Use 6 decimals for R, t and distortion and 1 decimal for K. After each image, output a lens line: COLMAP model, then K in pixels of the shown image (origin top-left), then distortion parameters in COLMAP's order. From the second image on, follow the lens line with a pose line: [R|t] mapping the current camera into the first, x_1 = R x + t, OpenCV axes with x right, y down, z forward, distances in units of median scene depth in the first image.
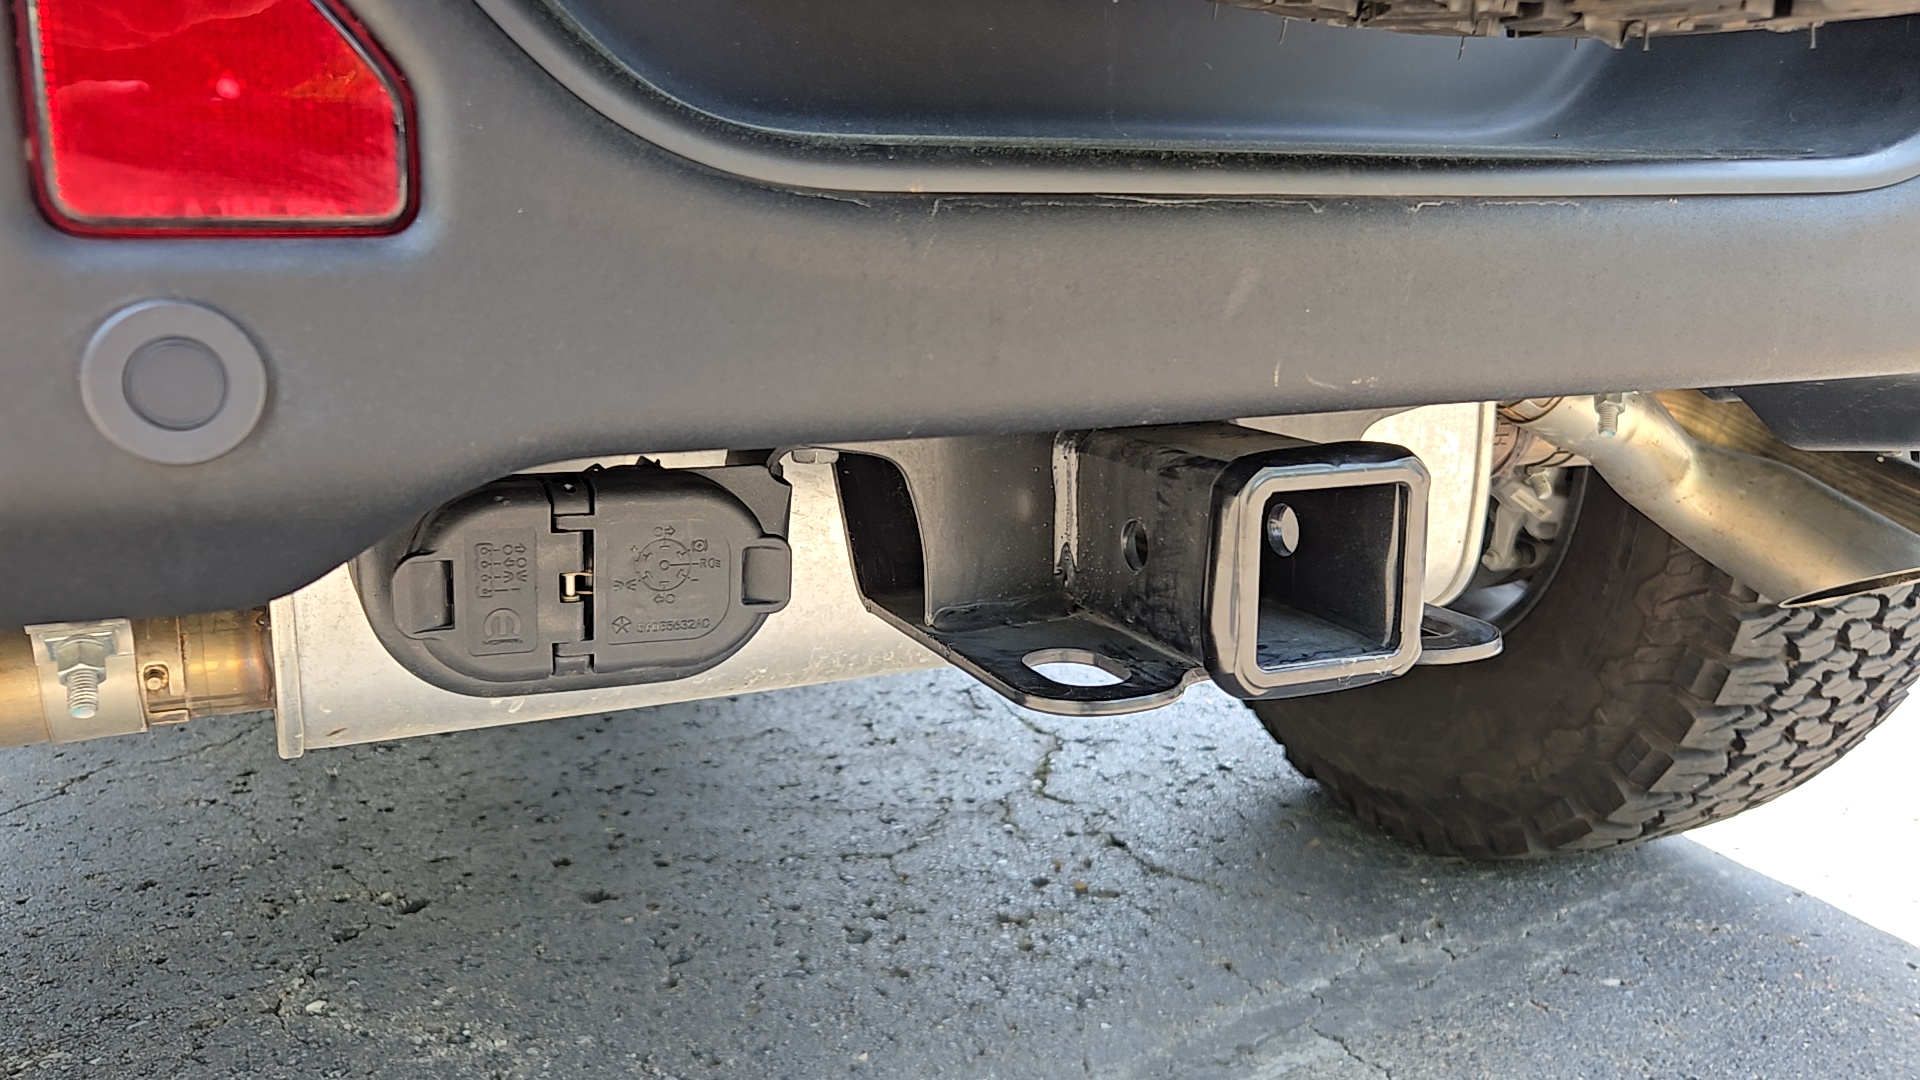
lens RADIAL K [[1608.9, 0, 946.7], [0, 1608.9, 553.8], [0, 0, 1]] dist [-0.015191, 0.033206]
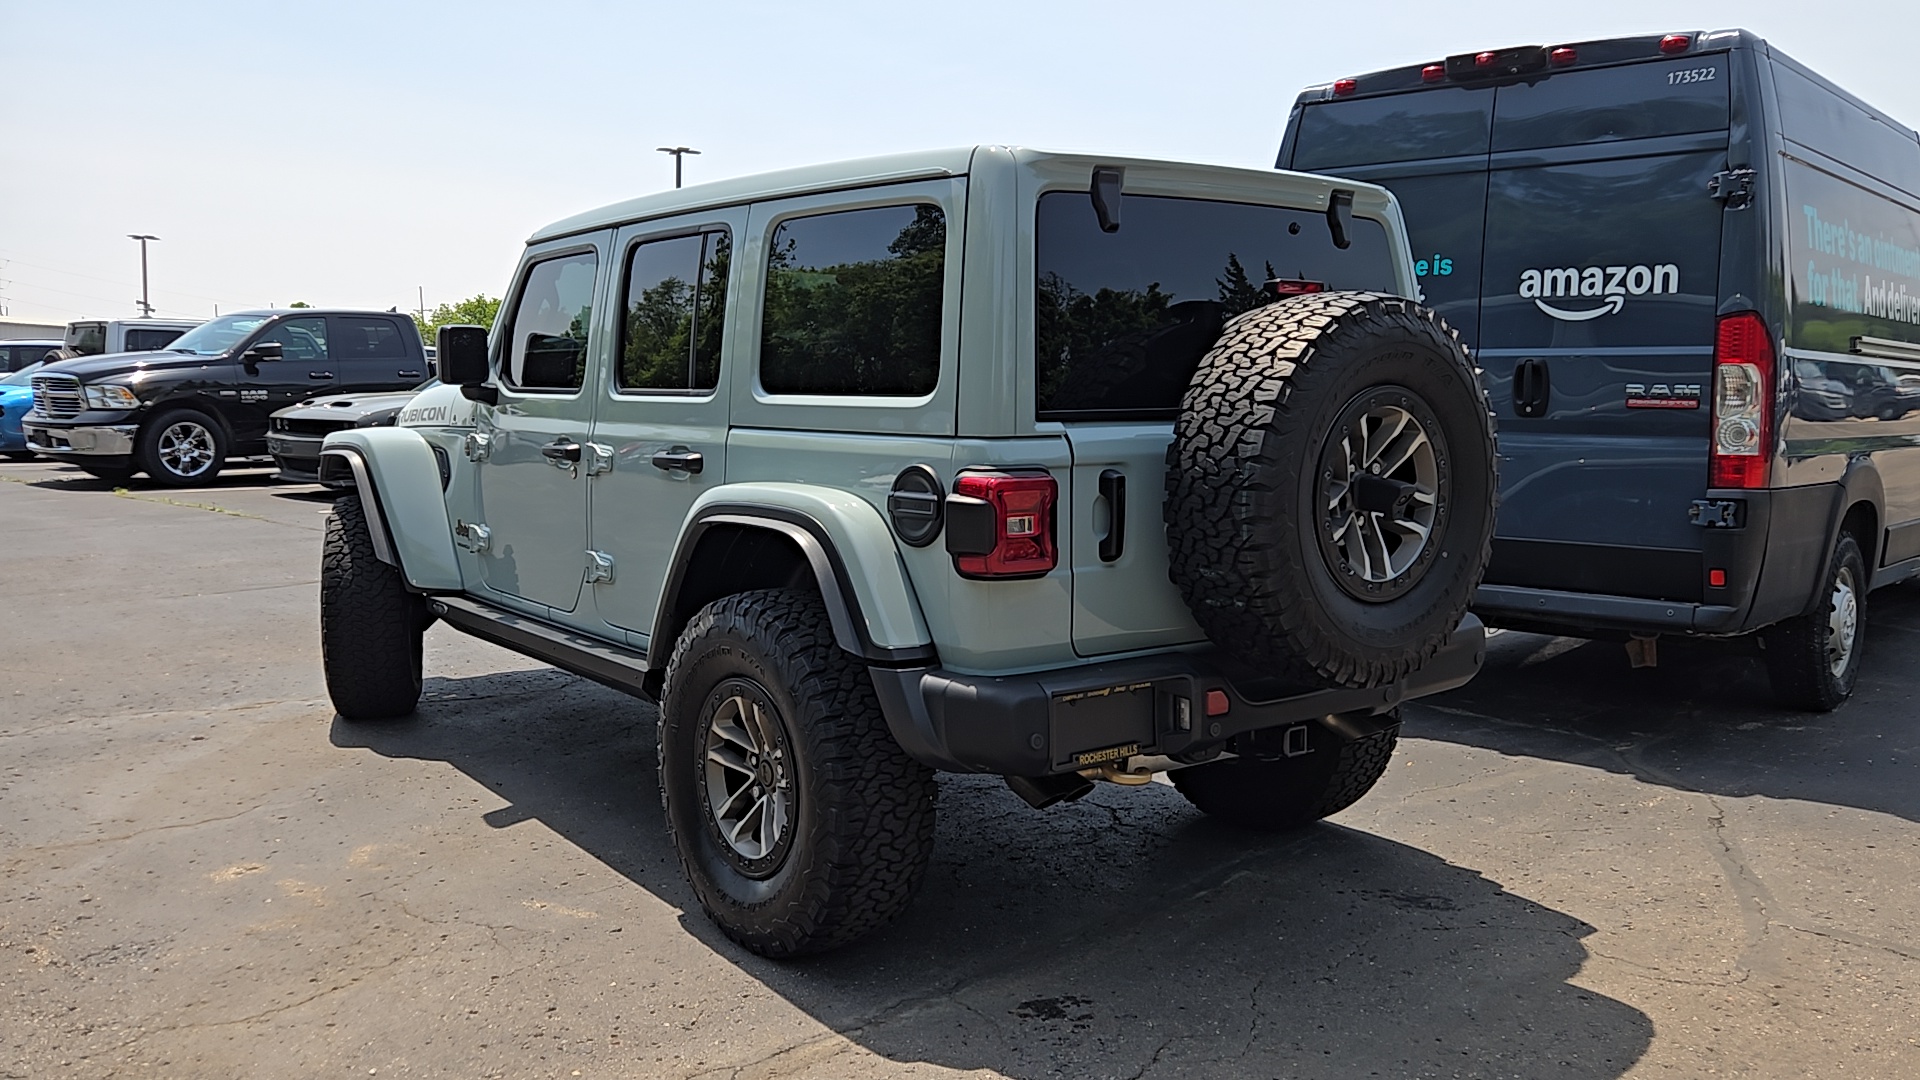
lens RADIAL K [[1608.9, 0, 963.7], [0, 1608.9, 540.6], [0, 0, 1]] dist [-0.015191, 0.033206]
pose [[0.968827, -0.024357, 0.246537, -1.123614], [0.054038, 0.991969, -0.114353, -0.049680], [-0.241772, 0.124110, 0.962363, -2.171667]]
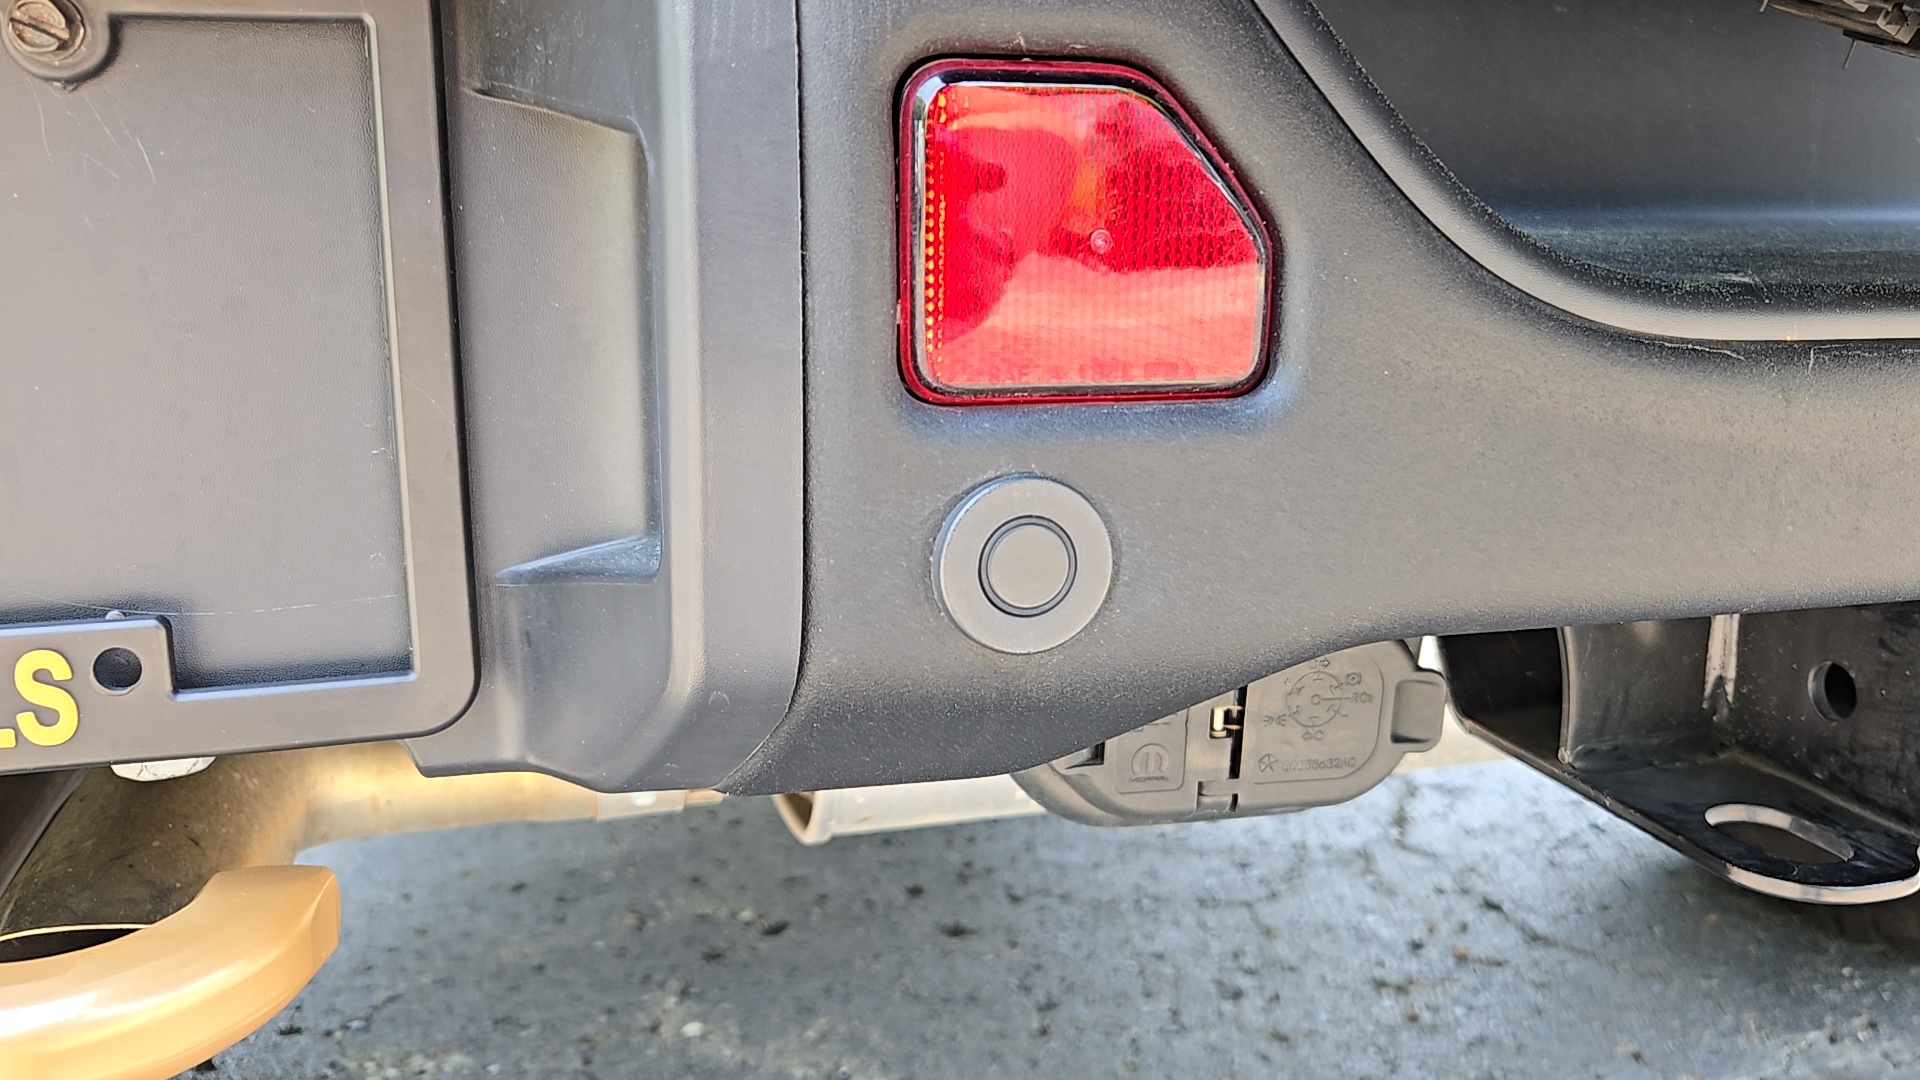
lens RADIAL K [[1608.9, 0, 961.7], [0, 1608.9, 534.0], [0, 0, 1]] dist [-0.015191, 0.033206]
pose [[0.989278, 0.032127, -0.142469, -0.085995], [-0.033205, 0.999435, -0.005196, -0.026357], [0.142222, 0.009871, 0.989786, 0.022077]]
